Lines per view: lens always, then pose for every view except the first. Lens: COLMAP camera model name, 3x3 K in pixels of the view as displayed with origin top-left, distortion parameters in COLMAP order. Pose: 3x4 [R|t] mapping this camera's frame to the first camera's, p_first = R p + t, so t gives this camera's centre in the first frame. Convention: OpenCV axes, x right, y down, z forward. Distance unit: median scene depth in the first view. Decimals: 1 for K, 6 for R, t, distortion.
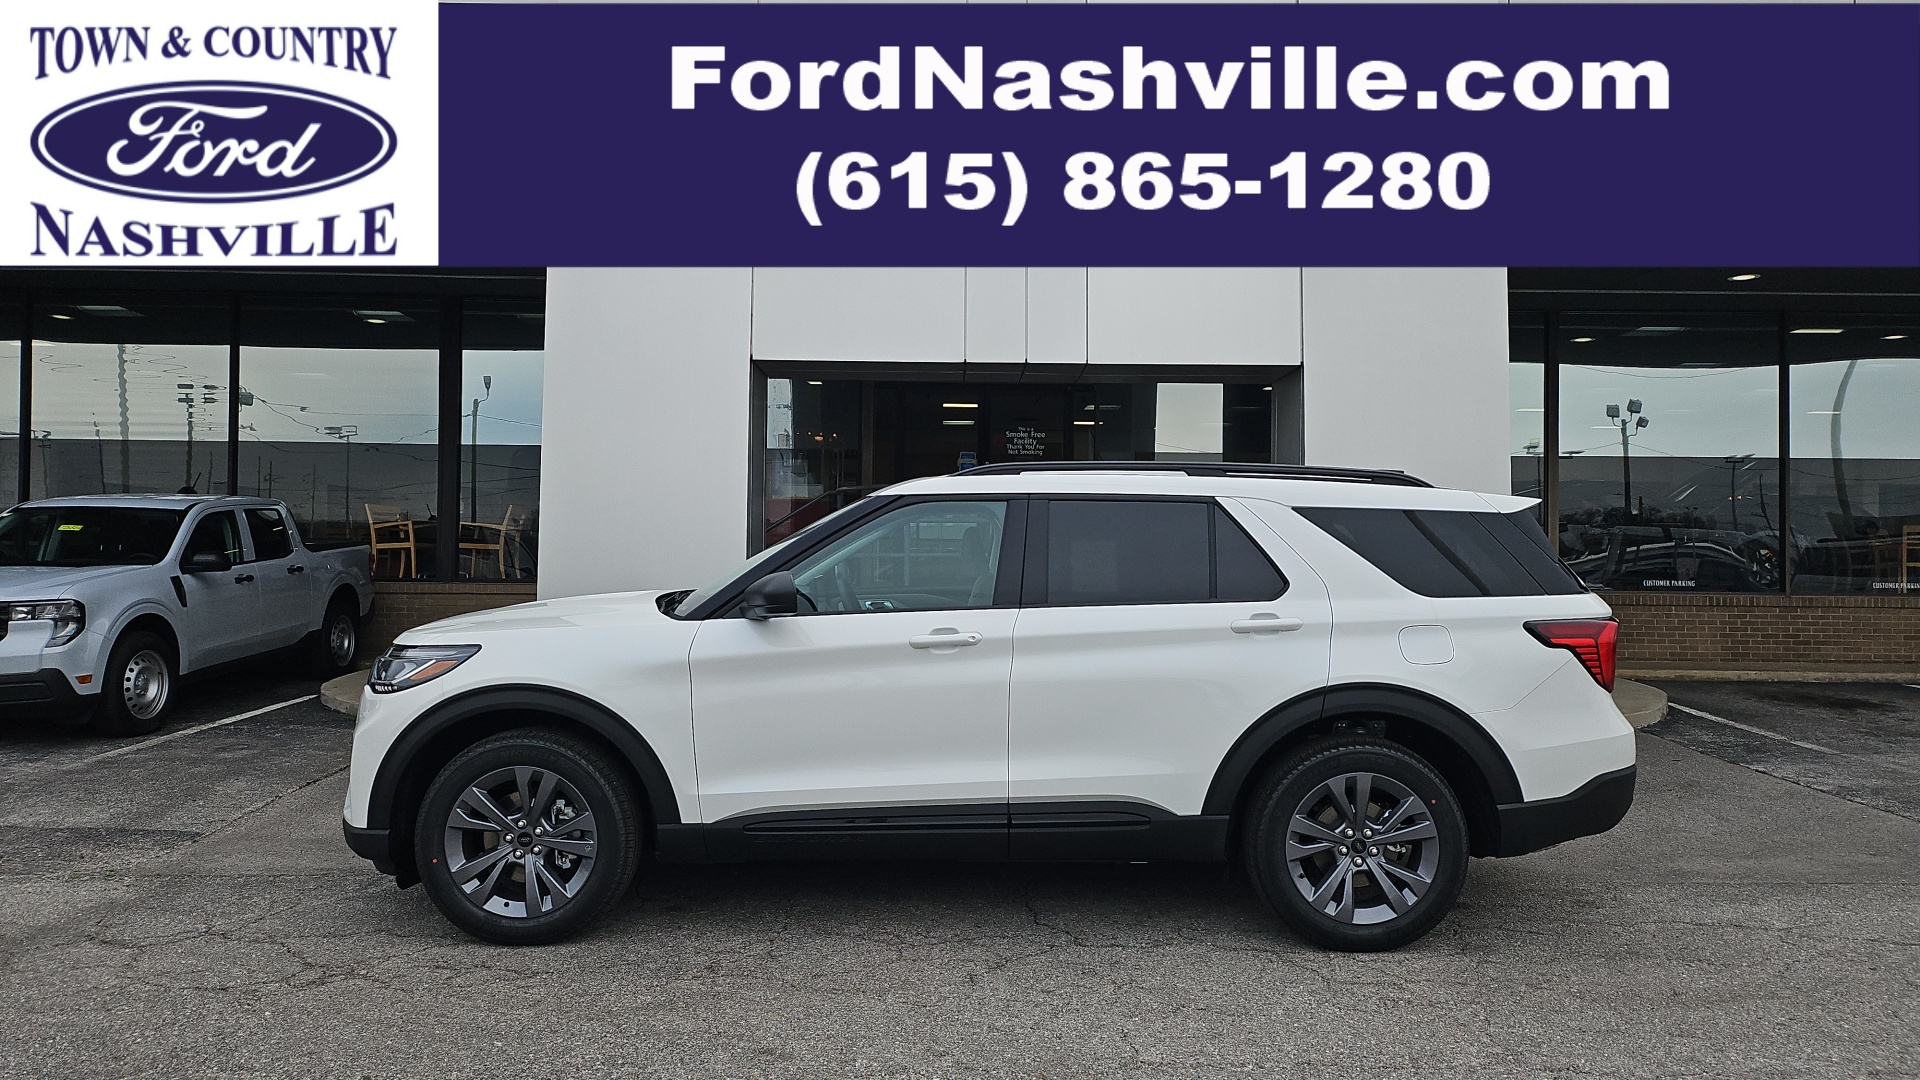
lens RADIAL K [[1359.1, 0, 960.0], [0, 1359.1, 540.0], [0, 0, 1]] dist [0.025676, -0.003647]
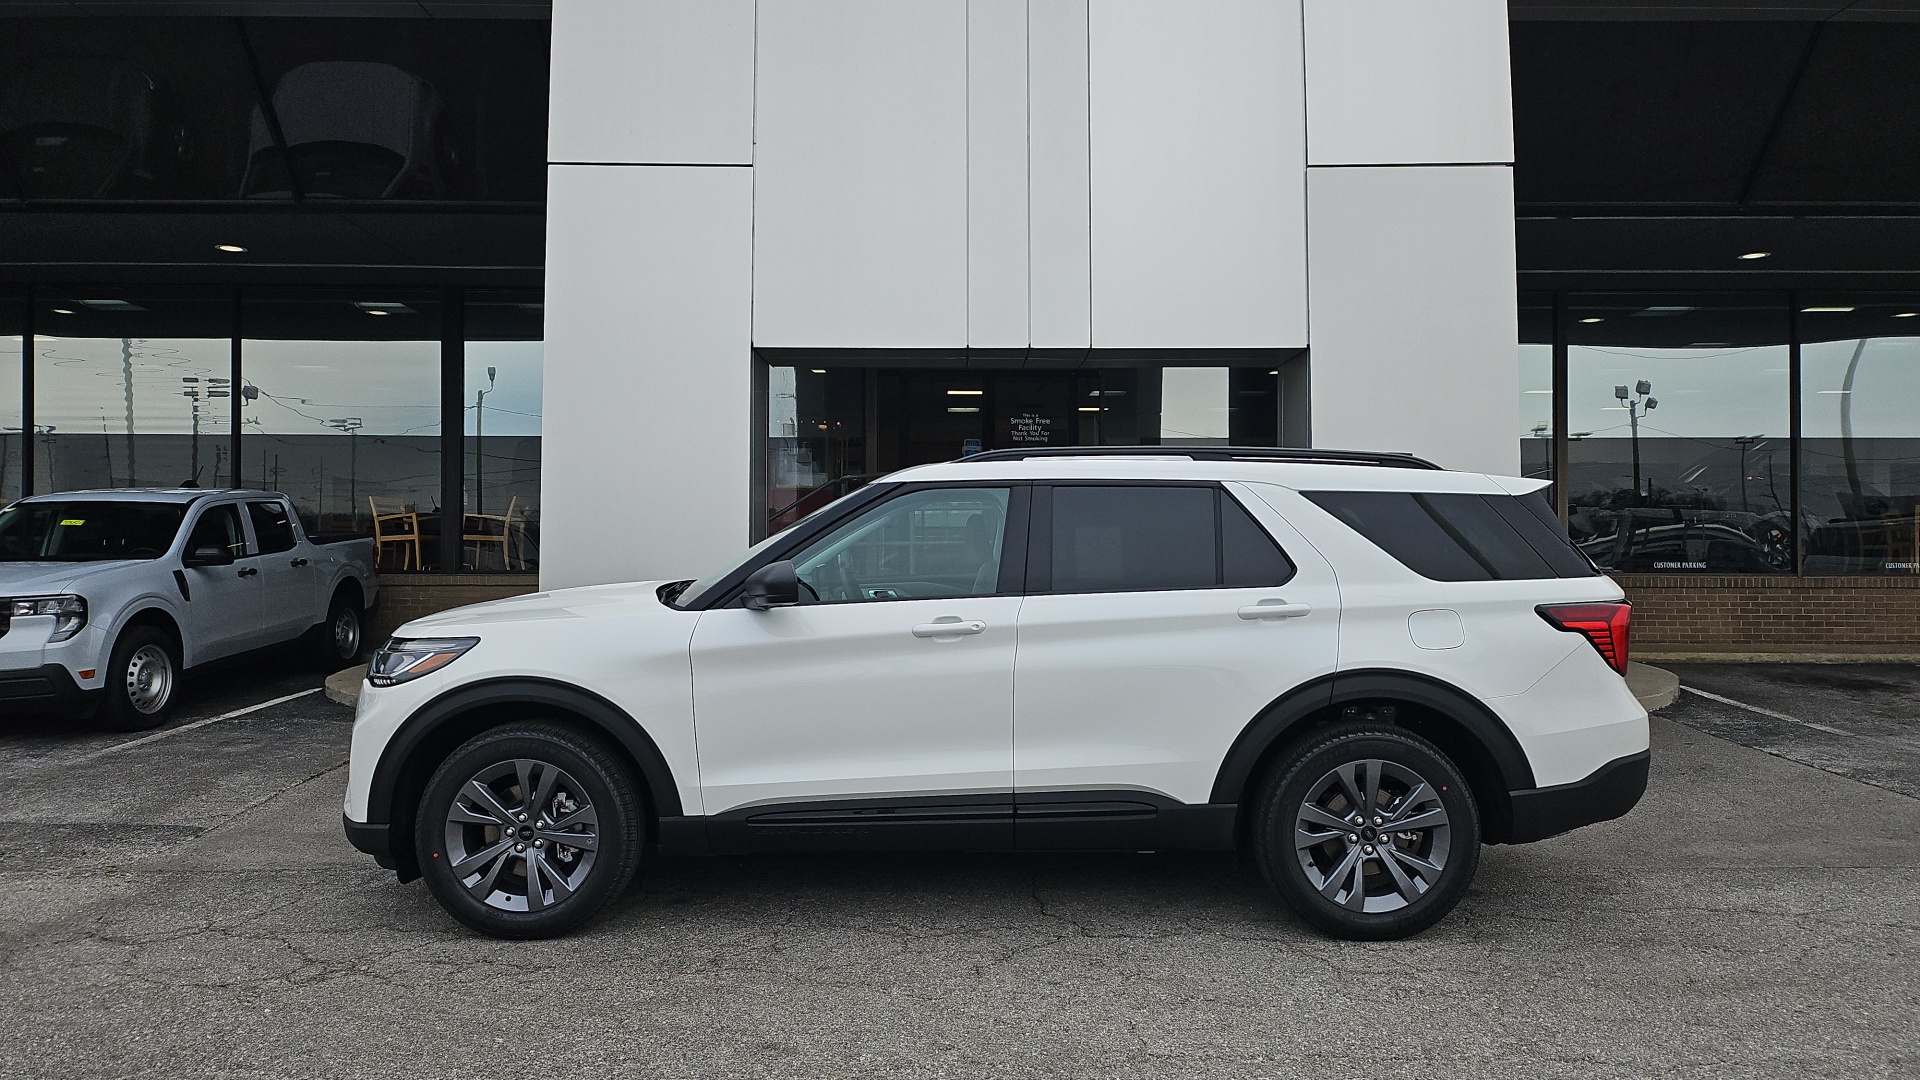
lens RADIAL K [[1359.1, 0, 960.0], [0, 1359.1, 540.0], [0, 0, 1]] dist [0.025676, -0.003647]
pose [[0.999954, -0.008210, -0.004865, 0.002546], [0.008254, 0.999925, 0.009013, 0.000326], [0.004791, -0.009053, 0.999948, 0.011404]]
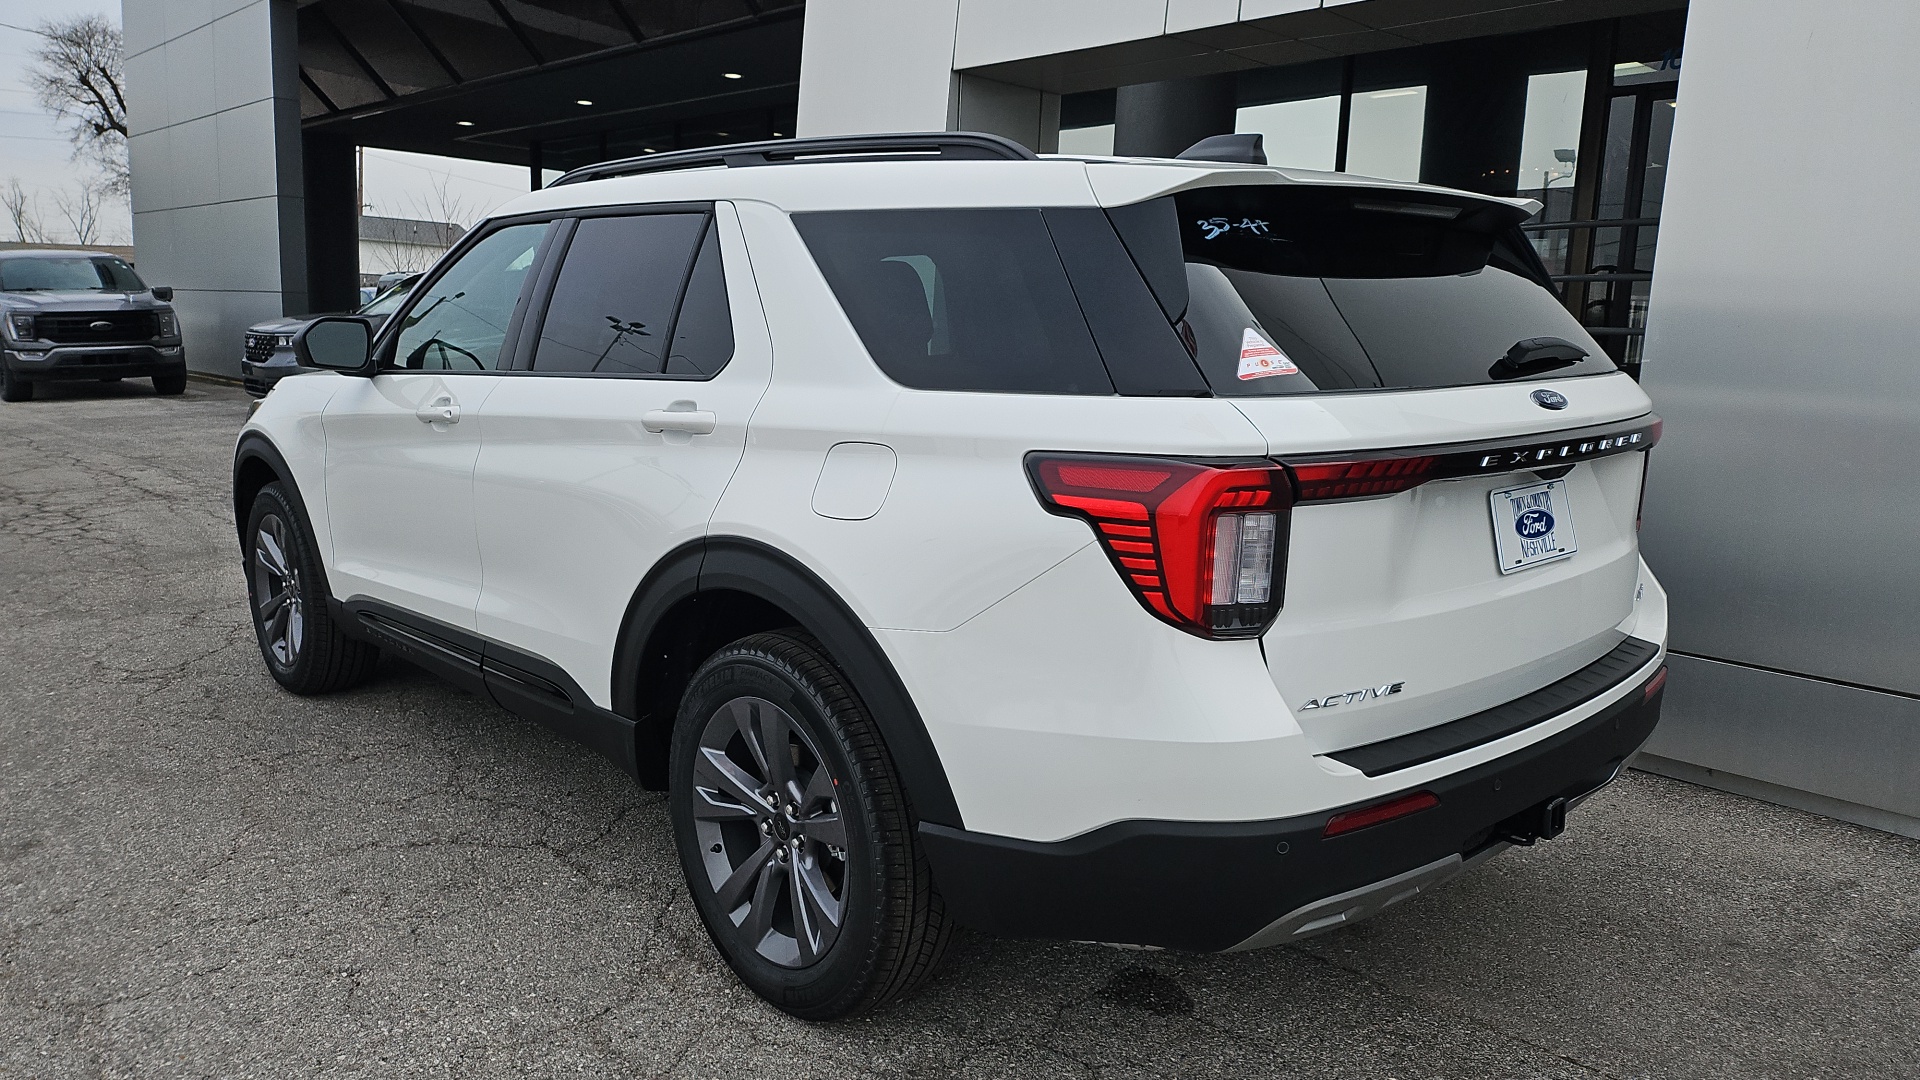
lens RADIAL K [[1311.2, 0, 954.1], [0, 1311.2, 548.1], [0, 0, 1]] dist [0.009276, -0.000782]
pose [[0.703238, 0.129988, -0.698970, 0.619548], [-0.019231, 0.986262, 0.164067, 0.019357], [0.710694, -0.101936, 0.696077, 0.604782]]
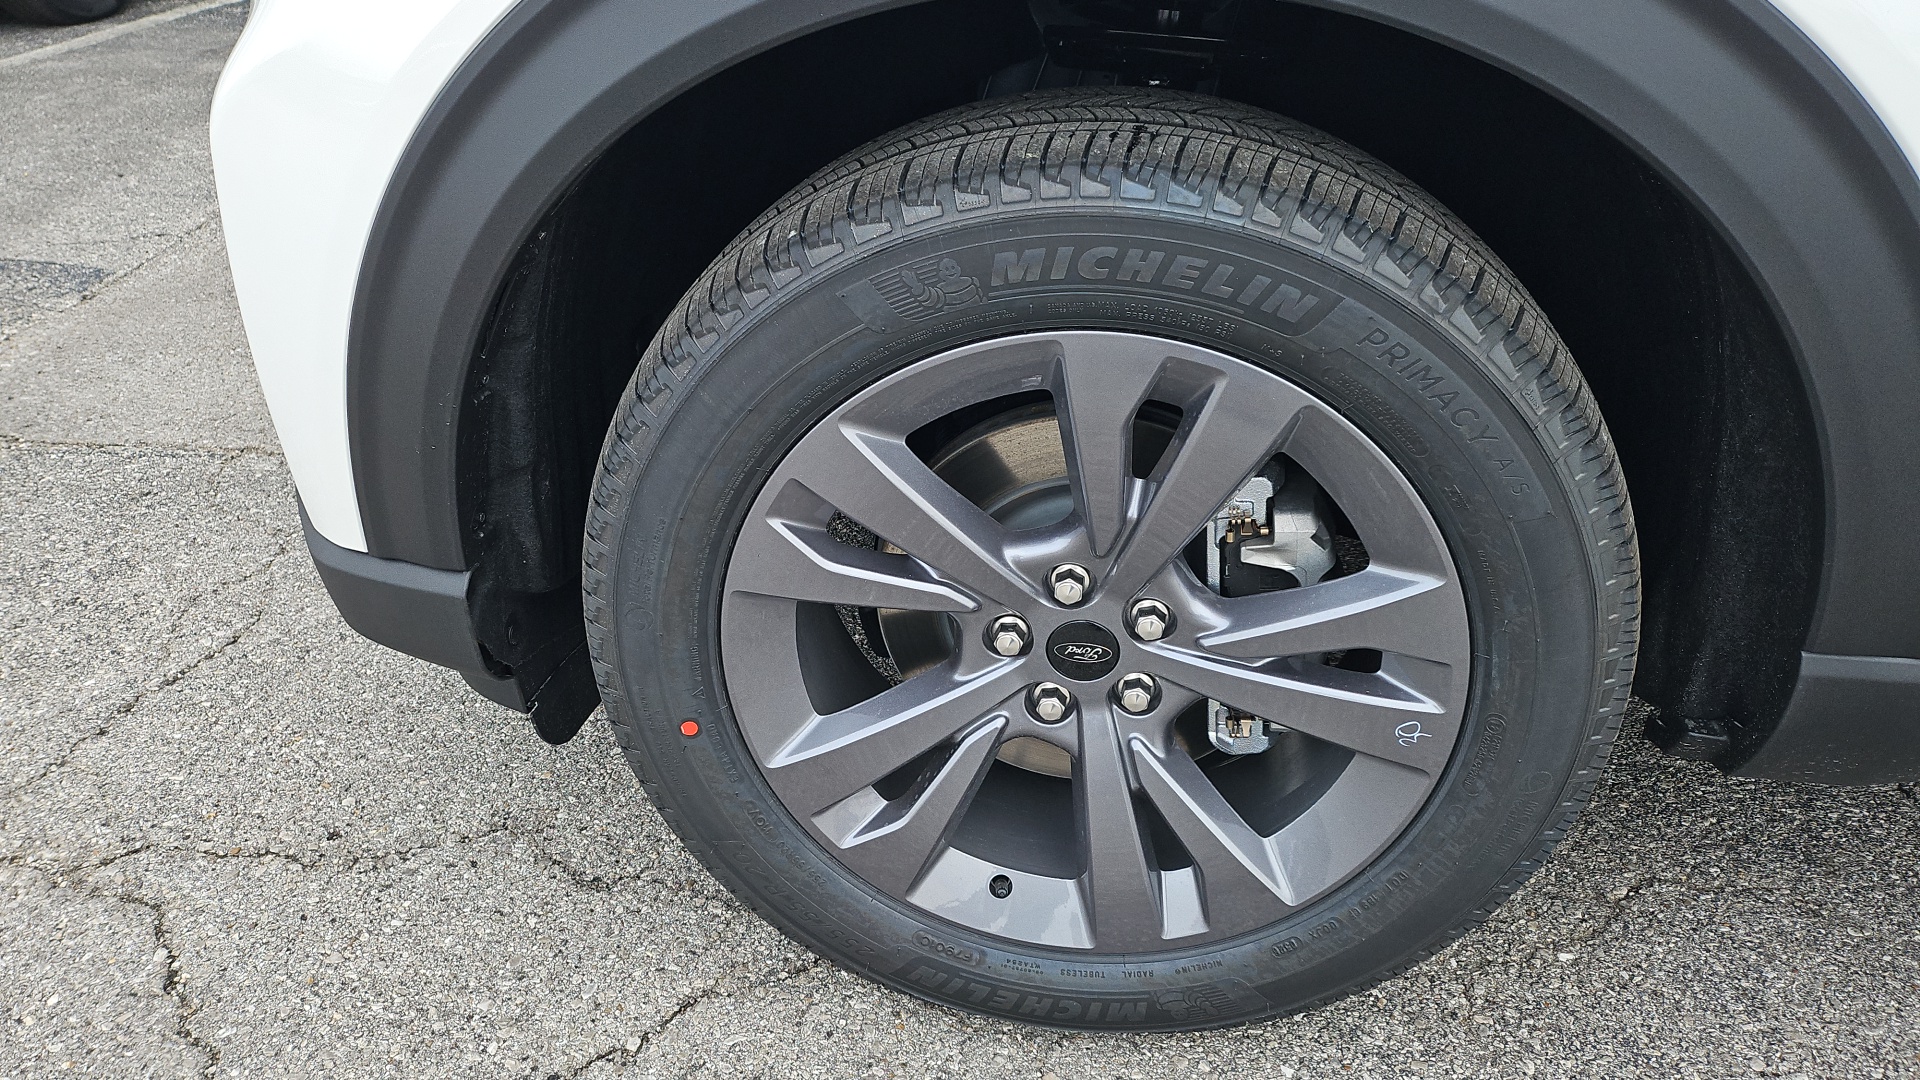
lens RADIAL K [[1311.2, 0, 954.1], [0, 1311.2, 548.1], [0, 0, 1]] dist [0.009276, -0.000782]
pose [[0.995607, 0.048917, -0.079838, -0.293035], [-0.002569, 0.866627, 0.498949, 0.094033], [0.093597, -0.496552, 0.862946, 0.751645]]
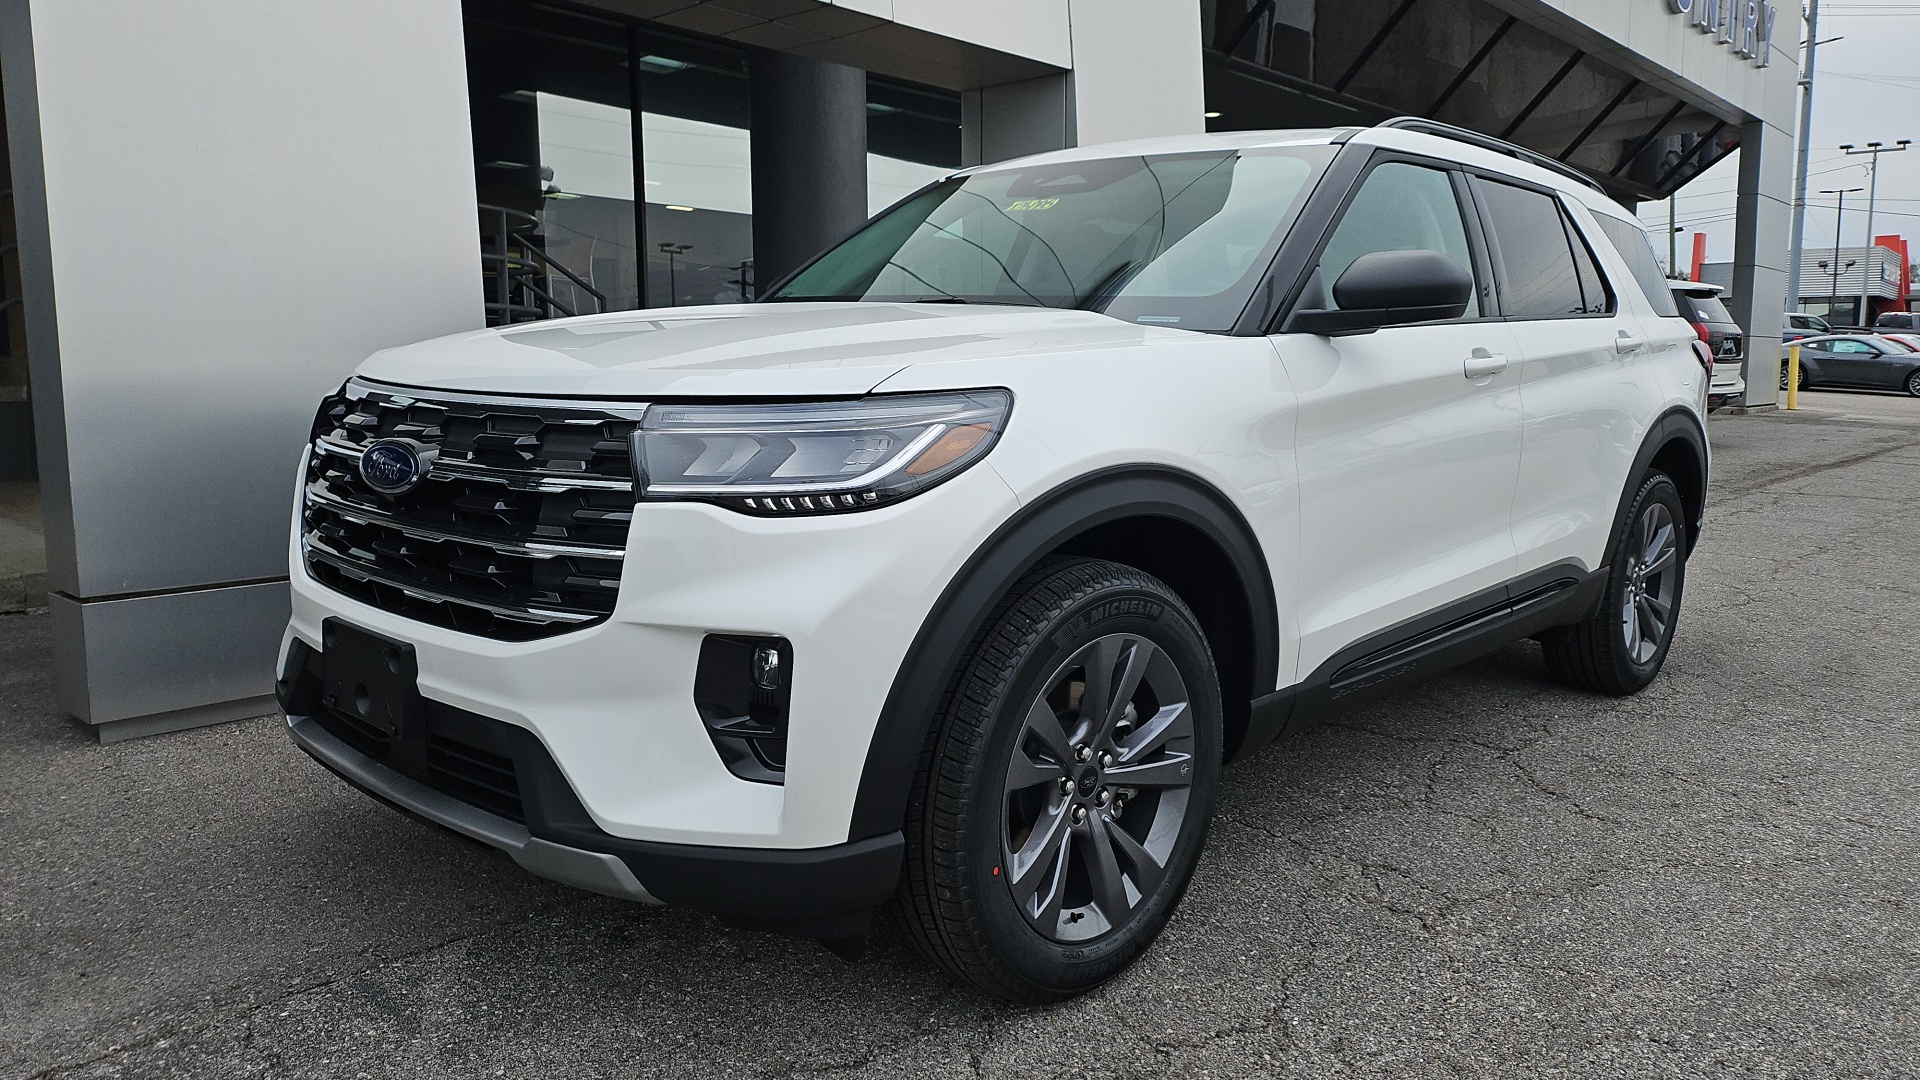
lens RADIAL K [[1359.1, 0, 960.0], [0, 1359.1, 540.0], [0, 0, 1]] dist [0.025676, -0.003647]
pose [[0.671258, -0.101250, 0.734276, -0.636343], [-0.000732, 0.990535, 0.137256, 0.059055], [-0.741224, -0.092671, 0.664831, 0.647668]]
